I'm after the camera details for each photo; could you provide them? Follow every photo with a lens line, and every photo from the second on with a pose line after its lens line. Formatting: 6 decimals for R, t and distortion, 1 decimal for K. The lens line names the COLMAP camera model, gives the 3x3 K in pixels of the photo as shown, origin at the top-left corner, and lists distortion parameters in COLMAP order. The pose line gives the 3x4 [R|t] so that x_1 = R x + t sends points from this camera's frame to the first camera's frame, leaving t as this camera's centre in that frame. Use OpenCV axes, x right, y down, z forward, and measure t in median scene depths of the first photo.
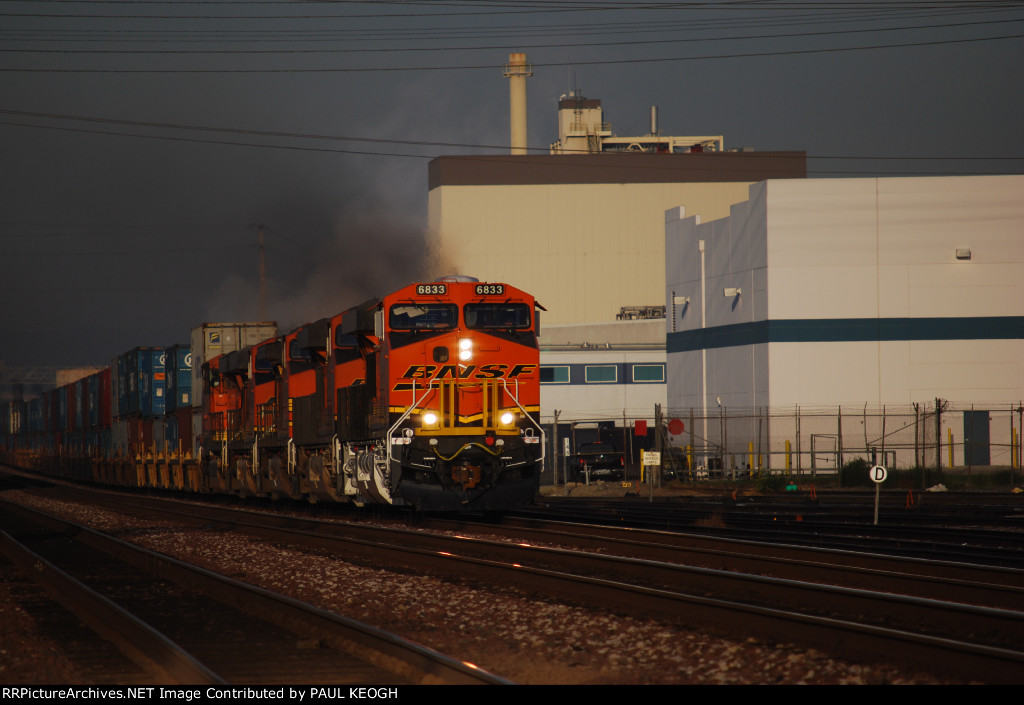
lens RADIAL K [[2609.2, 0, 512.0], [0, 2609.2, 352.5], [0, 0, 1]] dist [0.000527, -0.201989]
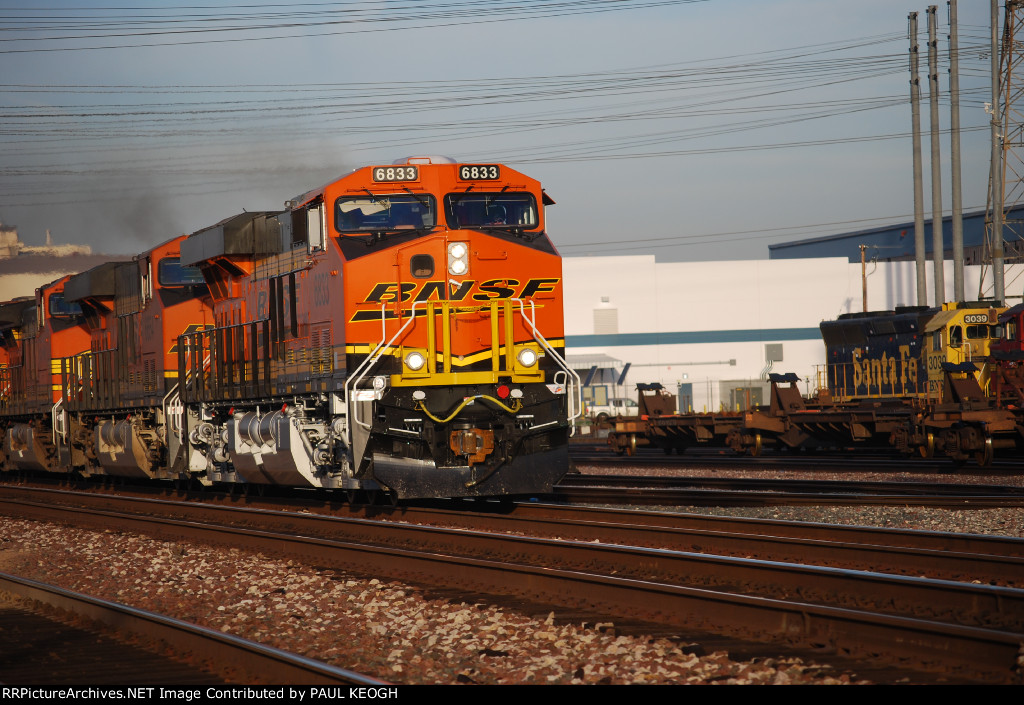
lens RADIAL K [[2609.2, 0, 512.0], [0, 2609.2, 352.5], [0, 0, 1]] dist [0.000527, -0.201989]
pose [[0.994161, -0.025436, 0.104868, -0.075514], [0.023763, 0.999570, 0.017170, 0.012042], [-0.105260, -0.014578, 0.994338, 0.323830]]
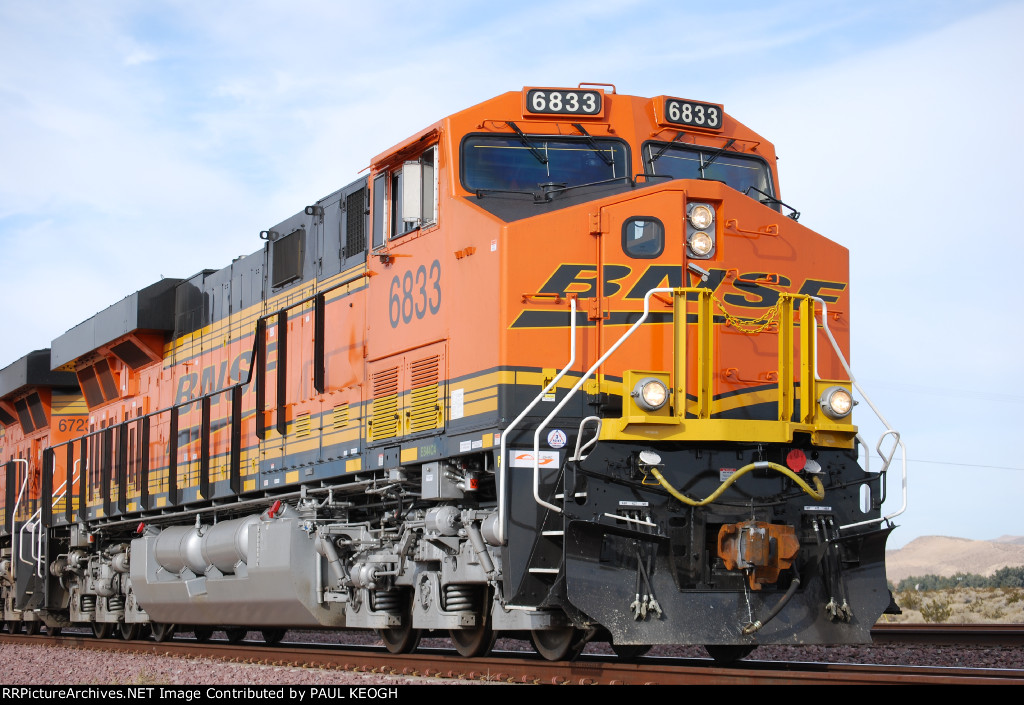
lens RADIAL K [[1981.0, 0, 512.2], [0, 1981.0, 408.7], [0, 0, 1]] dist [0.003708, 0.071489]
pose [[0.967971, 0.033809, 0.248776, -0.118156], [-0.021760, 0.998460, -0.051025, 0.041496], [-0.250118, 0.043978, 0.967216, 0.720781]]
